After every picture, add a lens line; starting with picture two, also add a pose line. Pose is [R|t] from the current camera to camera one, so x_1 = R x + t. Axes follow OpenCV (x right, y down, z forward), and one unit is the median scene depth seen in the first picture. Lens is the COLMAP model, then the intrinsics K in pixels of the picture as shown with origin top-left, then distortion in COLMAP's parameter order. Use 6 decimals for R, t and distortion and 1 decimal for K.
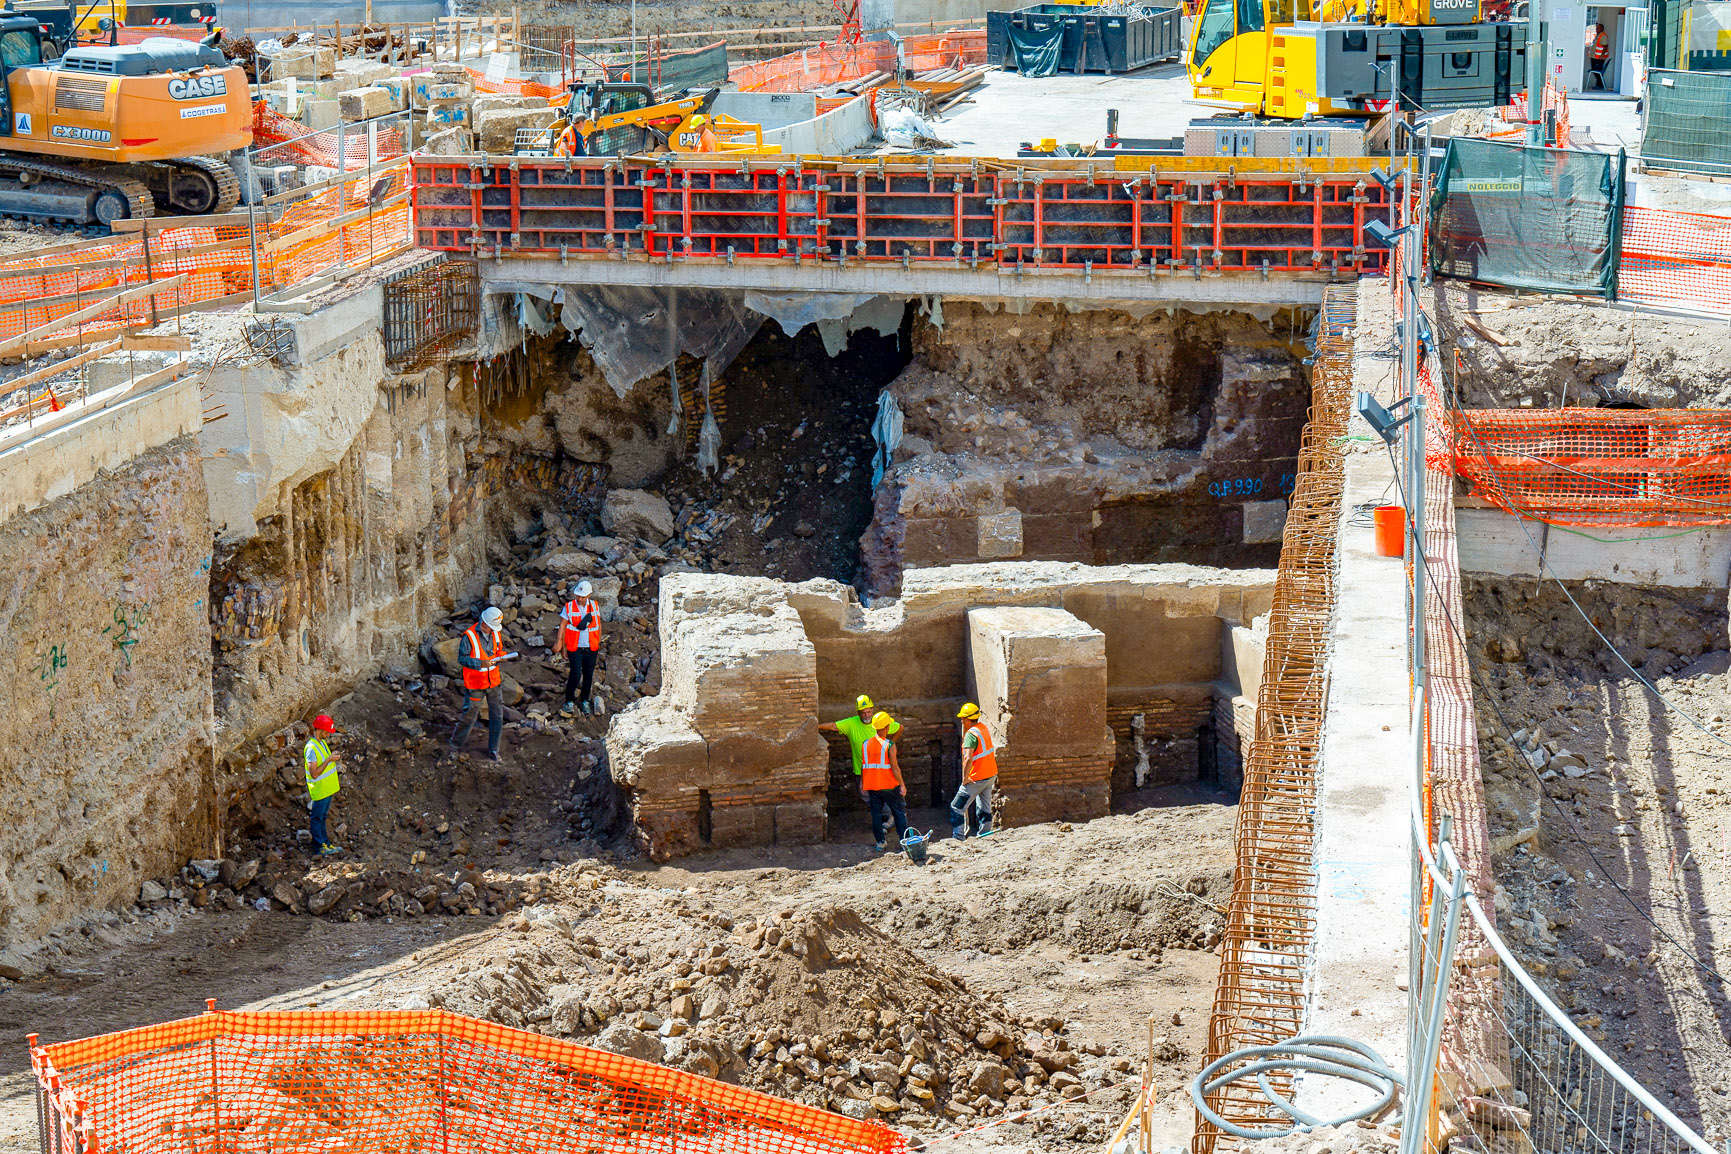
lens RADIAL K [[3501.7, 0, 865.9], [0, 3501.7, 576.8], [0, 0, 1]] dist [-0.026885, 0.000000]
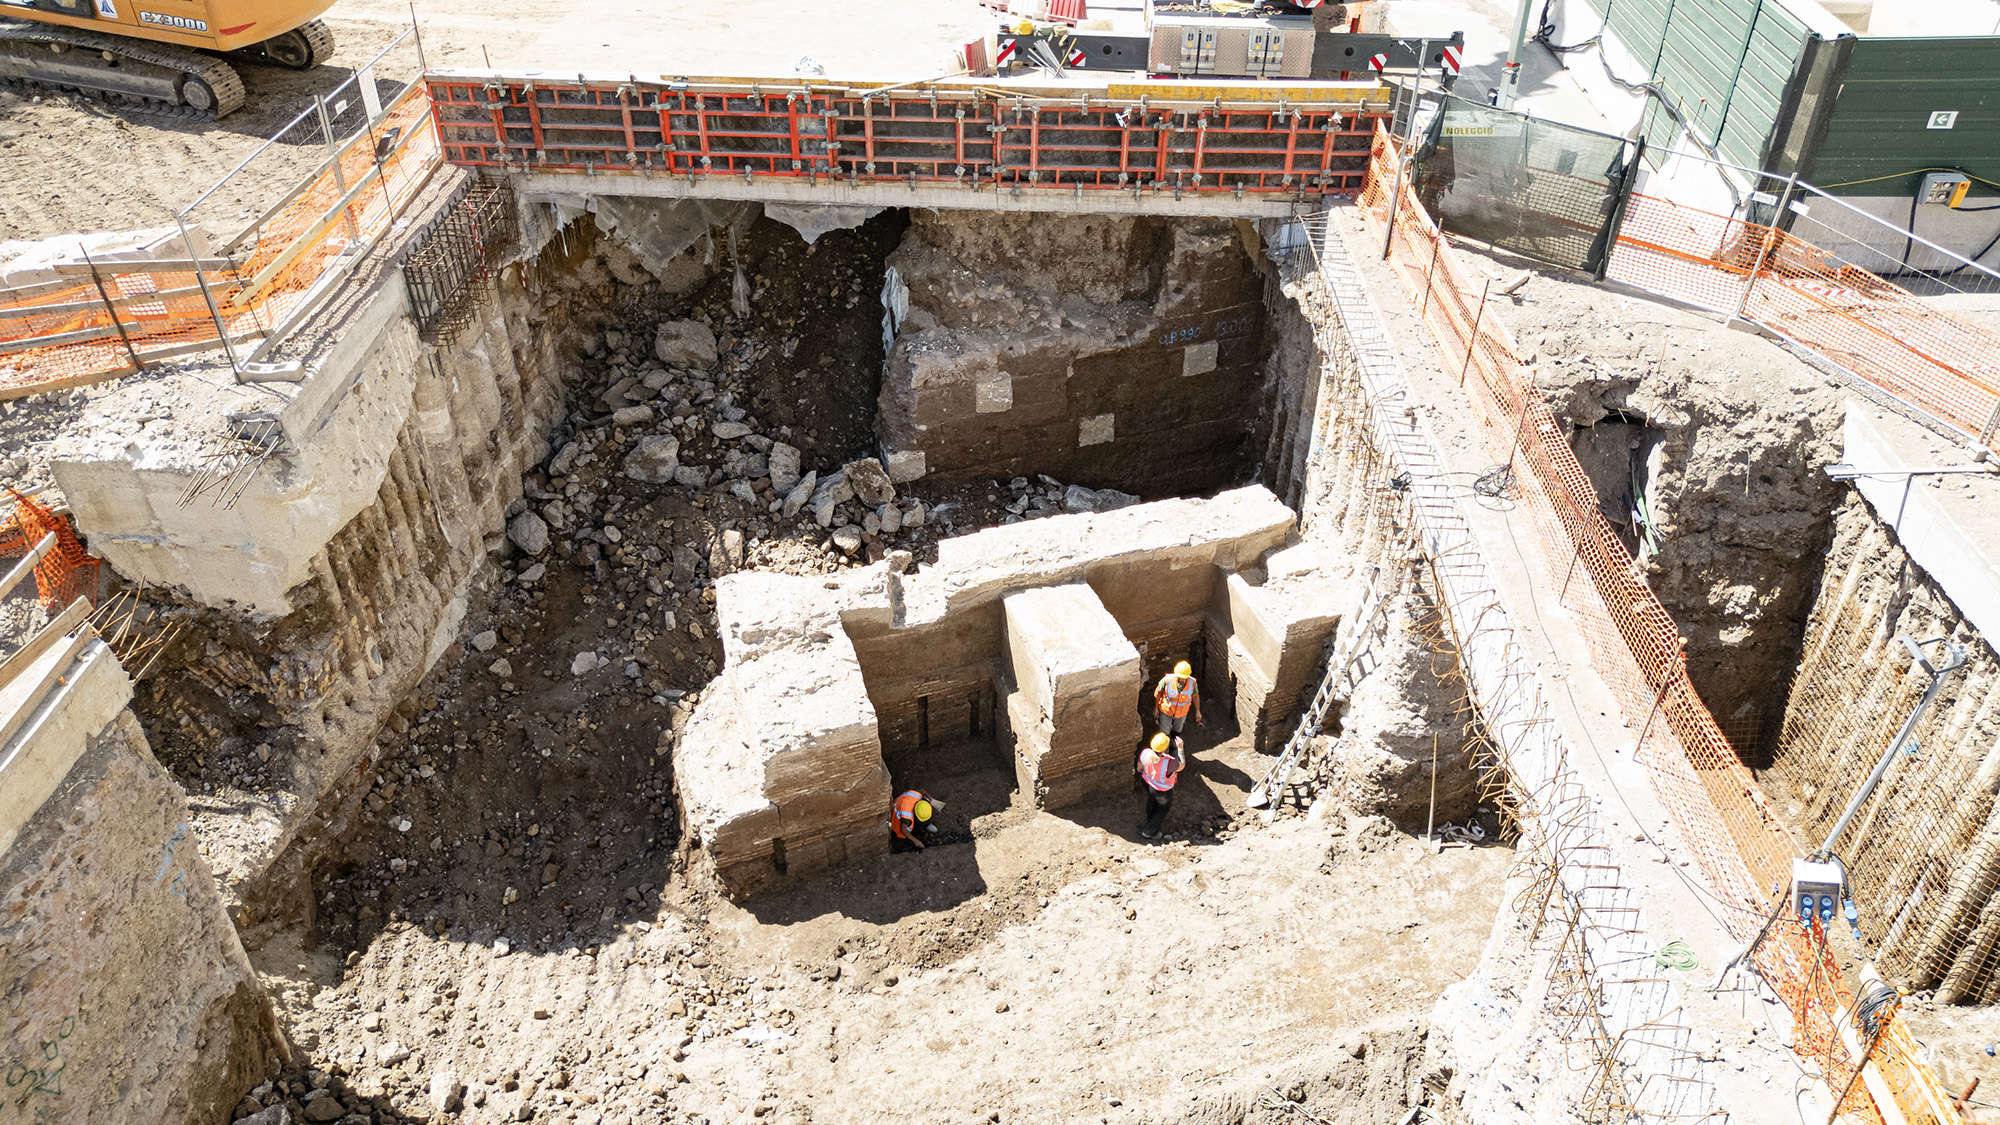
lens RADIAL K [[1394.6, 0, 1004.2], [0, 1394.6, 564.1], [0, 0, 1]] dist [0.037853, -0.012620]
pose [[0.990618, -0.064041, 0.120728, -0.020493], [0.006125, 0.903321, 0.428922, -0.169327], [-0.136525, -0.424159, 0.895238, 0.554304]]
